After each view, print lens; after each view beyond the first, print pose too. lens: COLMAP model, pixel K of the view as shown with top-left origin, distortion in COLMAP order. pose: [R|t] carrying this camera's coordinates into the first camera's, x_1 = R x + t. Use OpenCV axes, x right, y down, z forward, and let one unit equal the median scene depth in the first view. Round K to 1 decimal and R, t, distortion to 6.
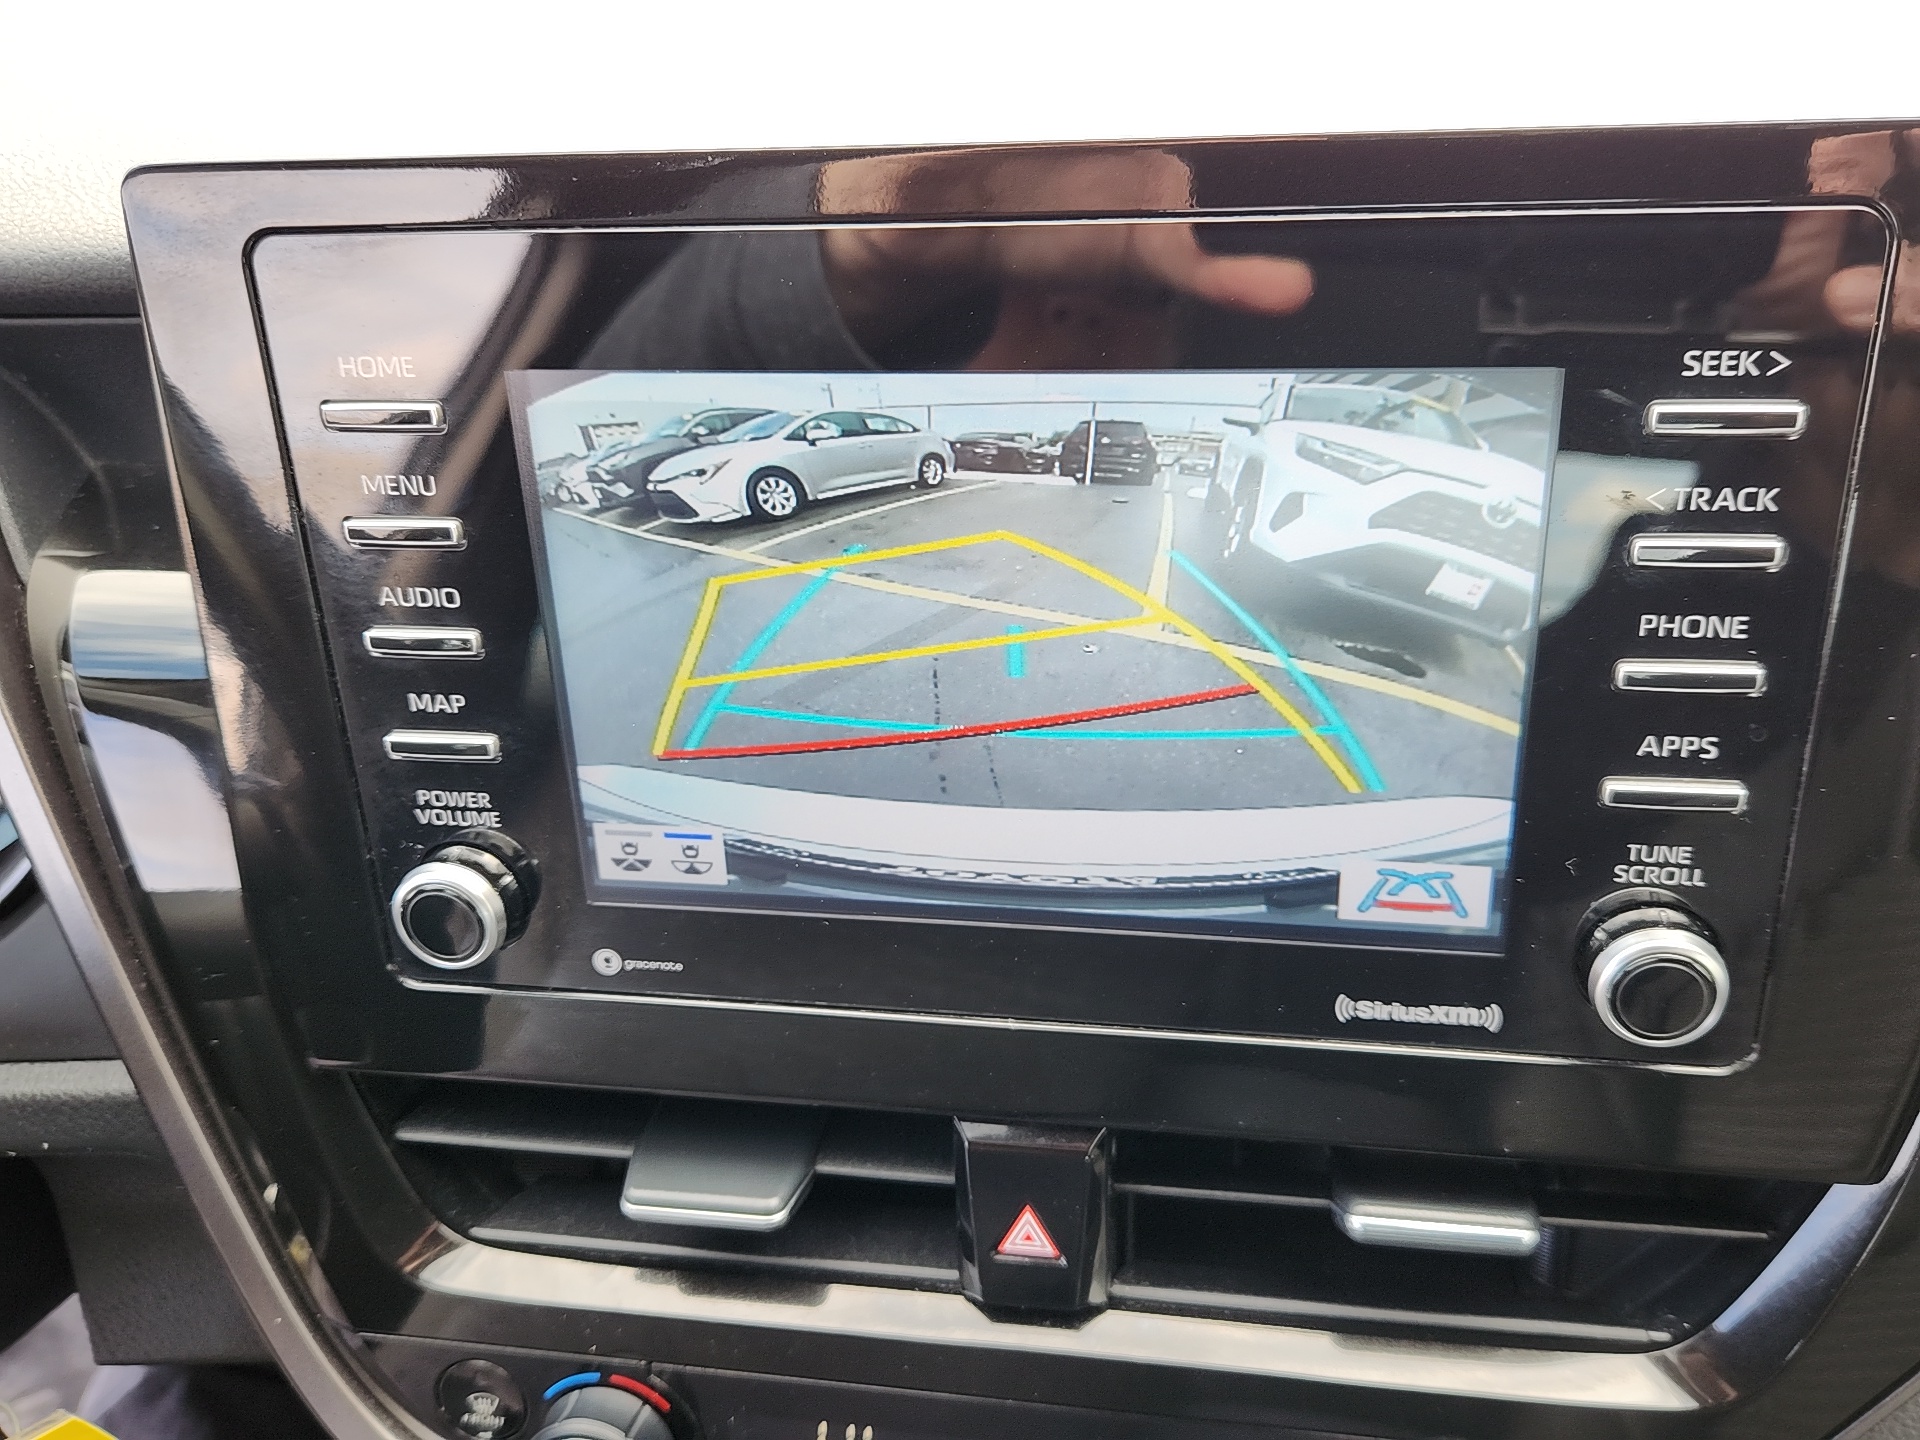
lens RADIAL K [[1662.7, 0, 963.9], [0, 1662.7, 720.3], [0, 0, 1]] dist [0.074121, -0.092217]
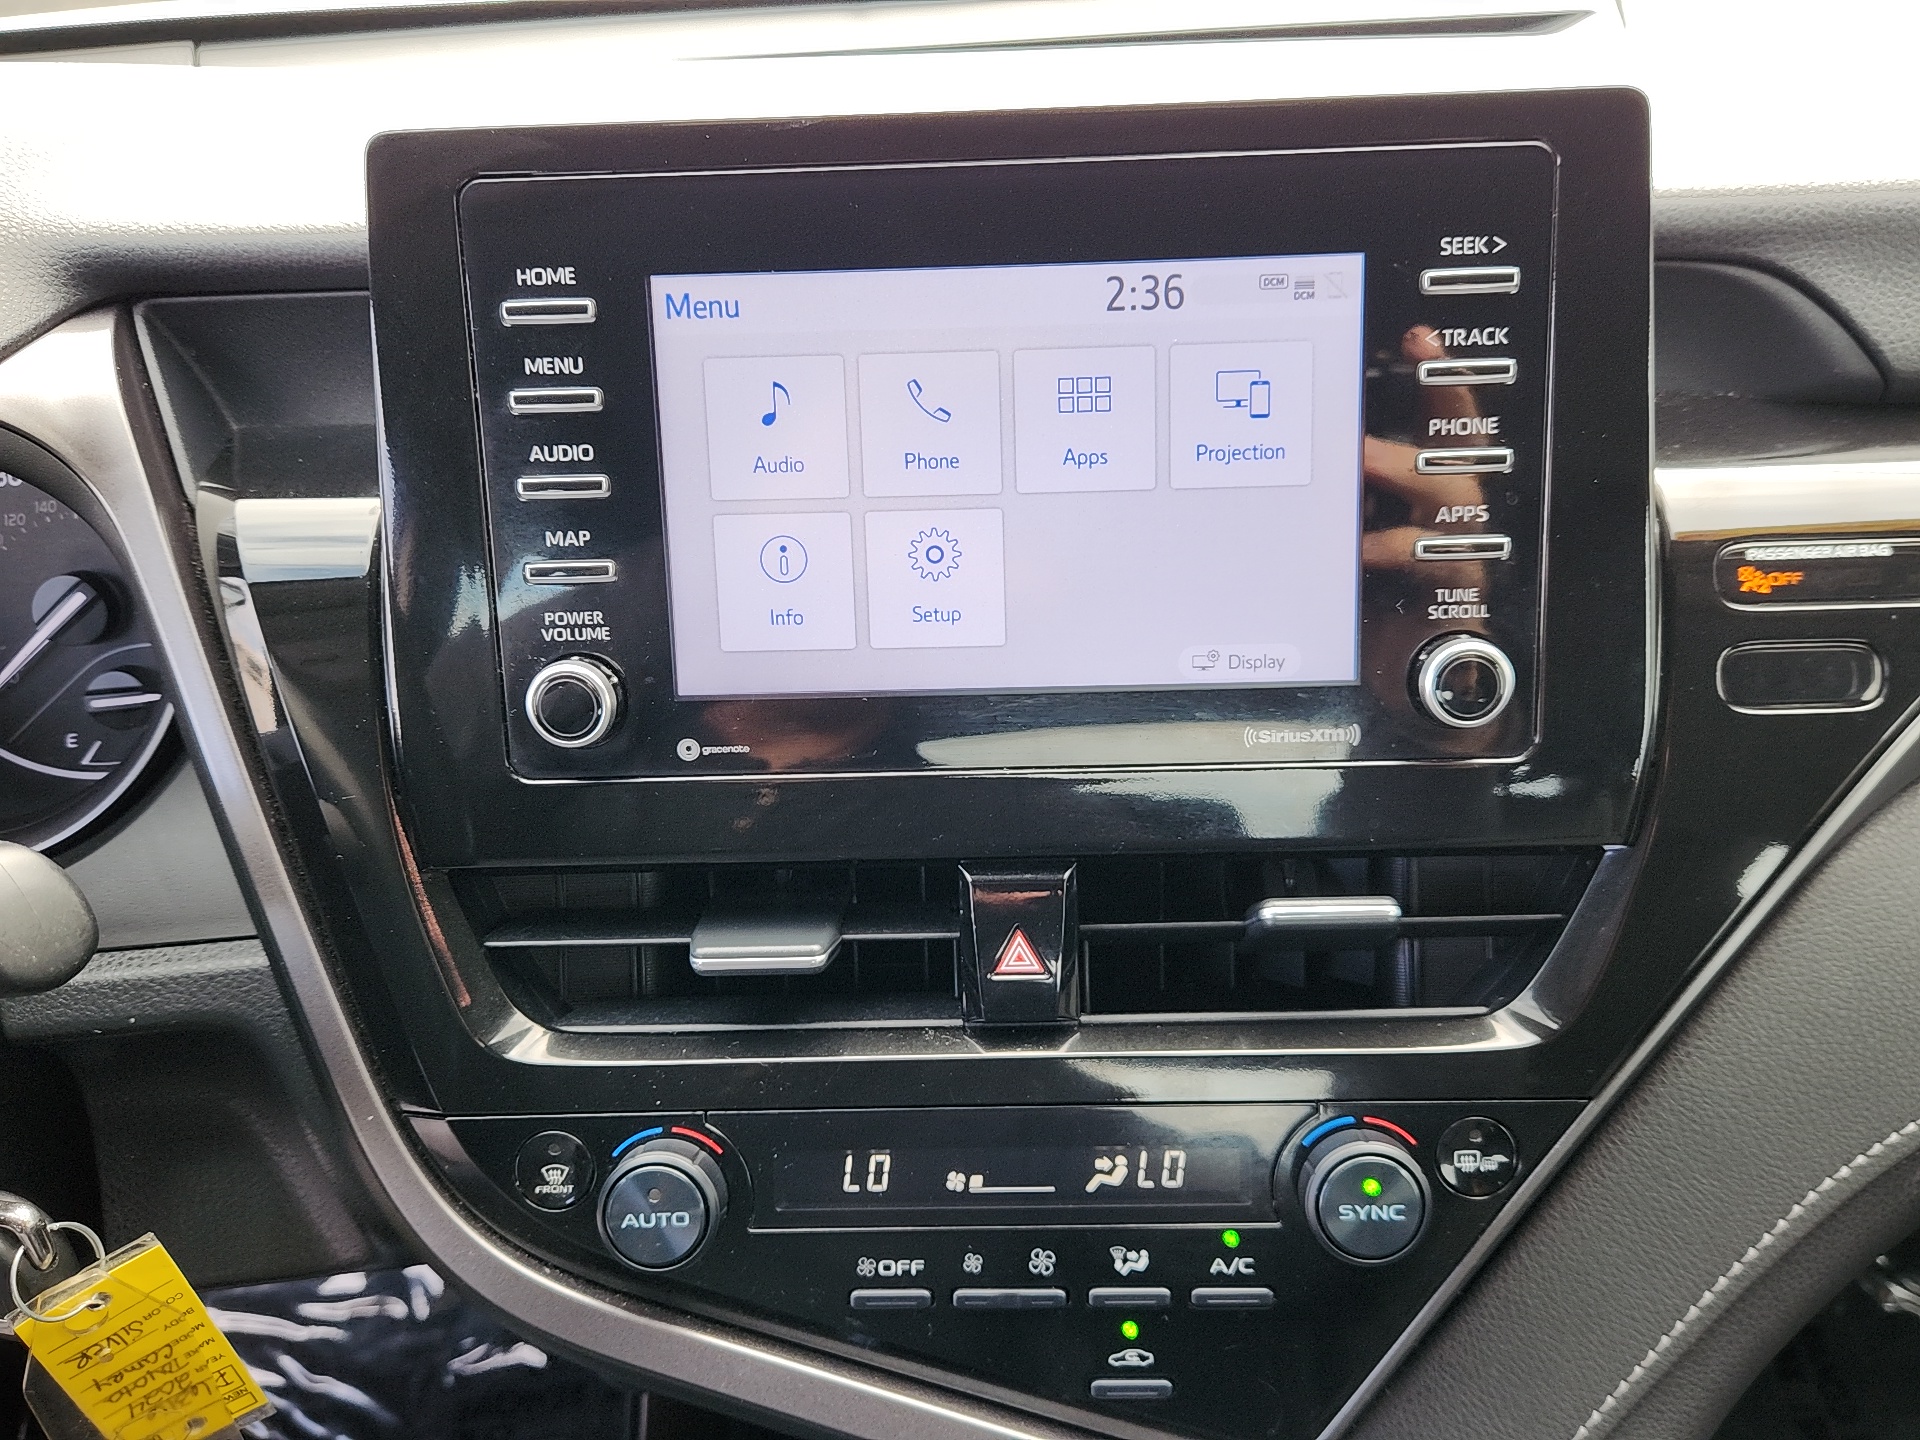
lens RADIAL K [[1662.7, 0, 946.4], [0, 1662.7, 712.8], [0, 0, 1]] dist [0.074121, -0.092217]
pose [[0.990243, -0.019291, 0.138010, -0.214595], [0.047597, 0.977632, -0.204866, 0.433273], [-0.130971, 0.209436, 0.969011, -0.308736]]
